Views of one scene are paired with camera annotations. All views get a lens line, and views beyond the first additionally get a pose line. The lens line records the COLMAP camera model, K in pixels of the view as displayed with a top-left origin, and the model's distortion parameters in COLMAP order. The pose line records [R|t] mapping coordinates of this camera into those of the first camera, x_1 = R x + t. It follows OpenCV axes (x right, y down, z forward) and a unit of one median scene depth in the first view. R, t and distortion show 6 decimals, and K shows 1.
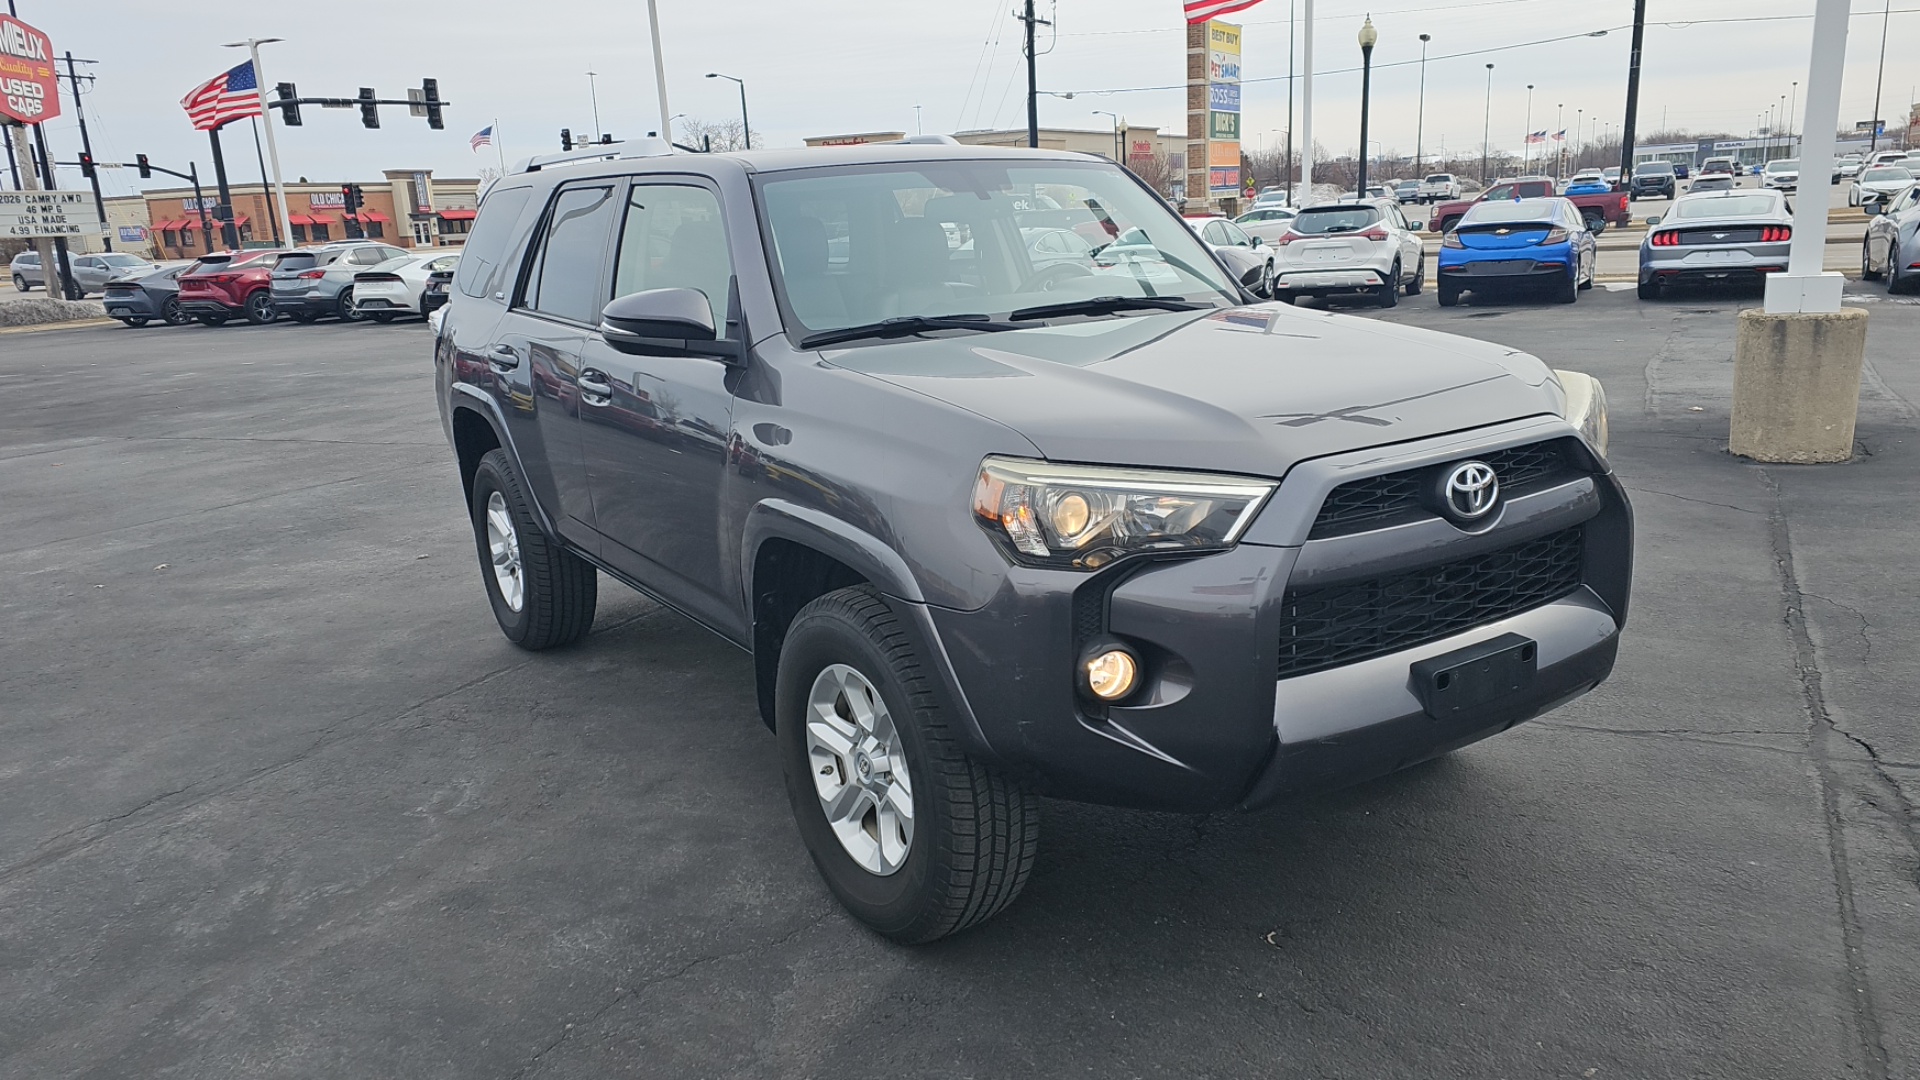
lens RADIAL K [[1380.0, 0, 967.3], [0, 1380.0, 549.3], [0, 0, 1]] dist [0.051918, -0.026511]
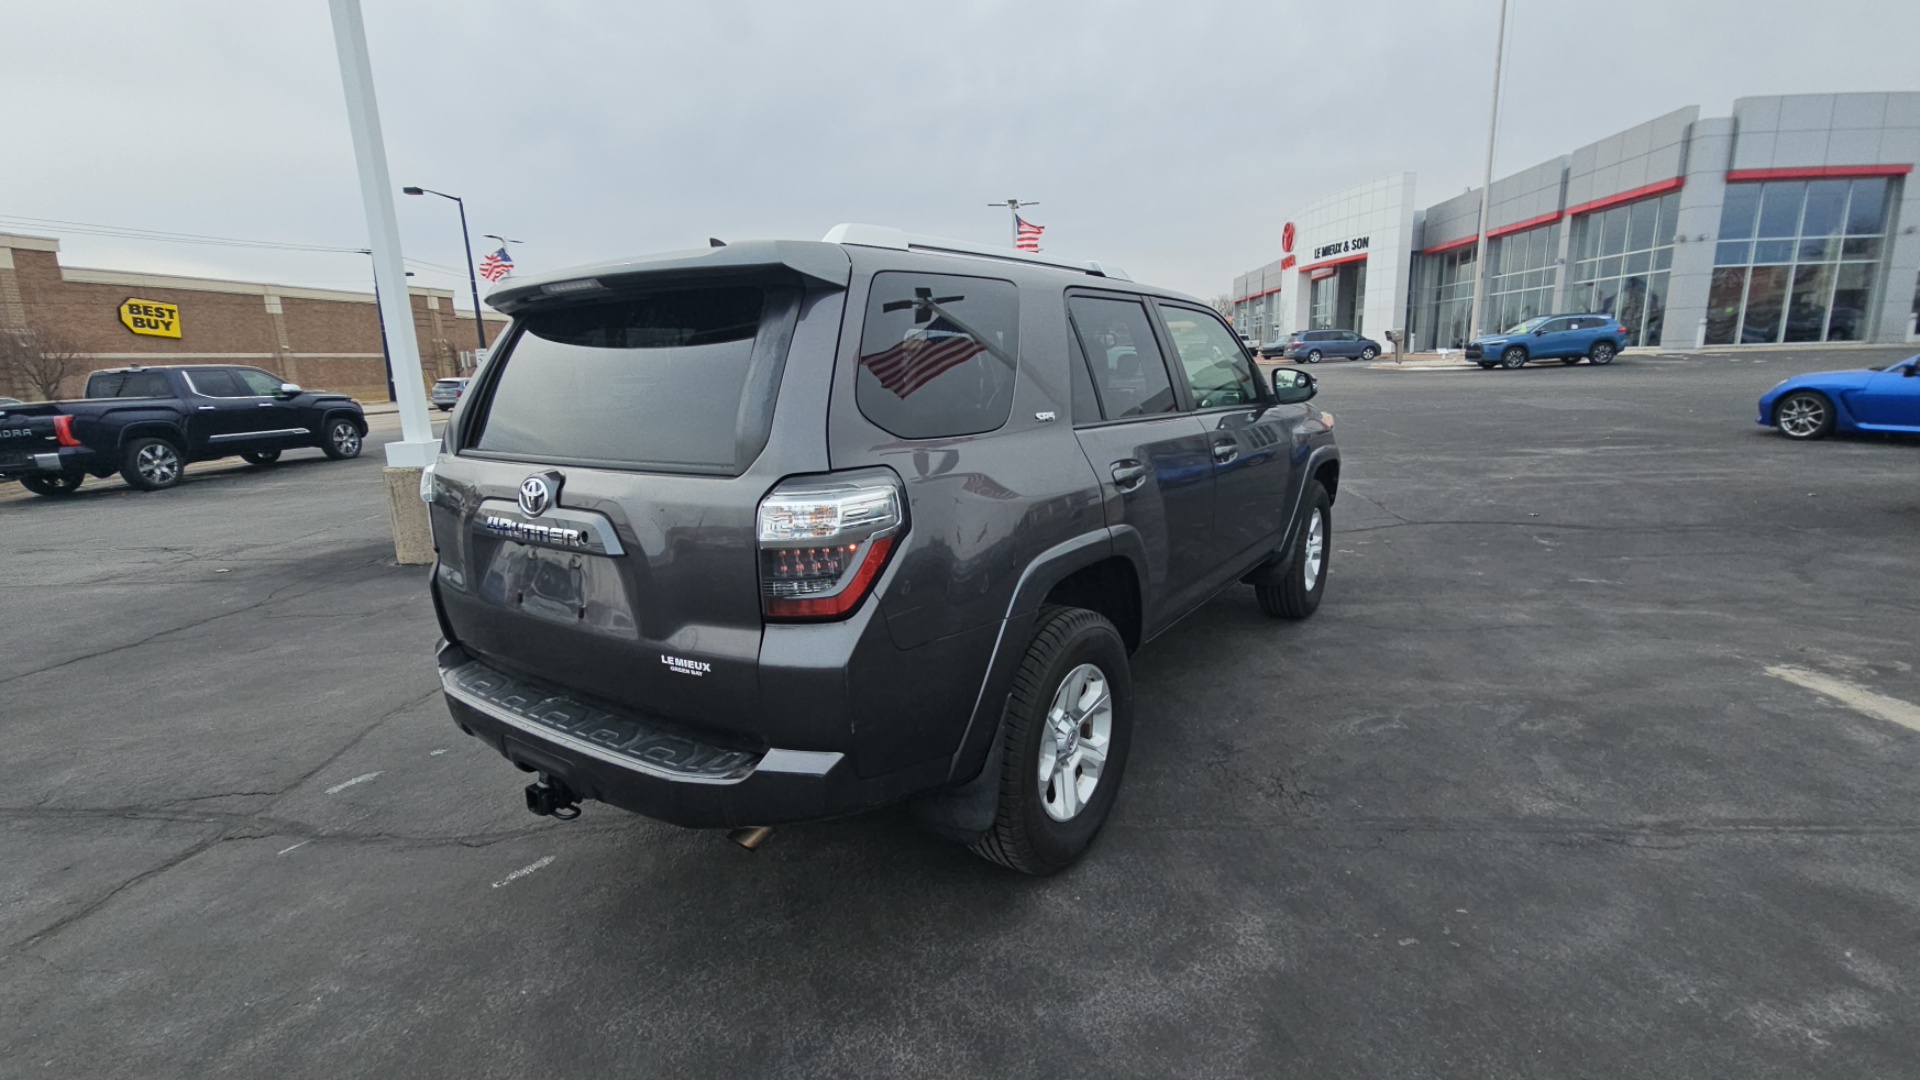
lens RADIAL K [[847.9, 0, 981.7], [0, 847.9, 548.1], [0, 0, 1]] dist [0.007806, -0.005419]
pose [[-0.380263, -0.143218, 0.913722, -0.113708], [0.269050, 0.928082, 0.257439, -0.036586], [-0.884880, 0.343732, -0.314383, 0.179847]]
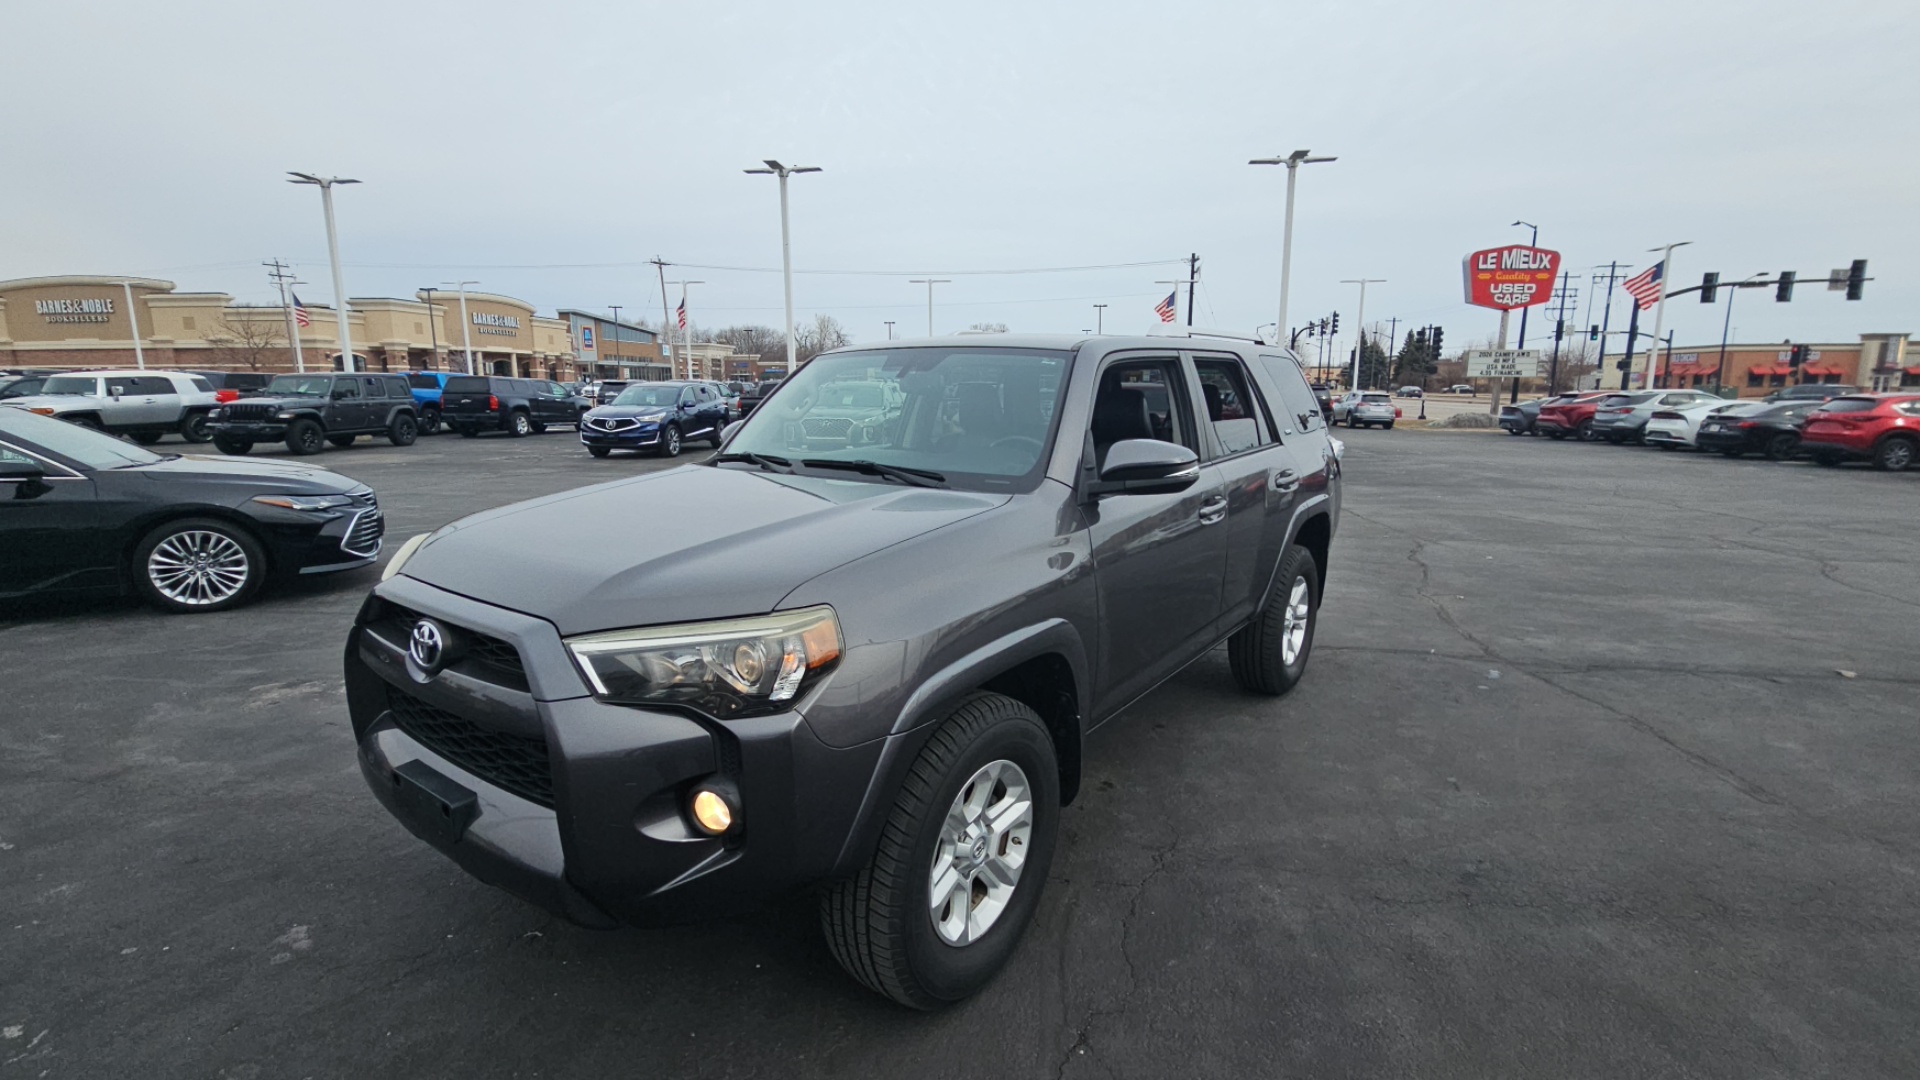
lens RADIAL K [[847.9, 0, 976.9], [0, 847.9, 555.4], [0, 0, 1]] dist [0.007806, -0.005419]
pose [[0.357996, 0.232654, -0.904274, 0.089212], [-0.241497, 0.958578, 0.151019, -0.025641], [0.901952, 0.164315, 0.399352, 0.085816]]
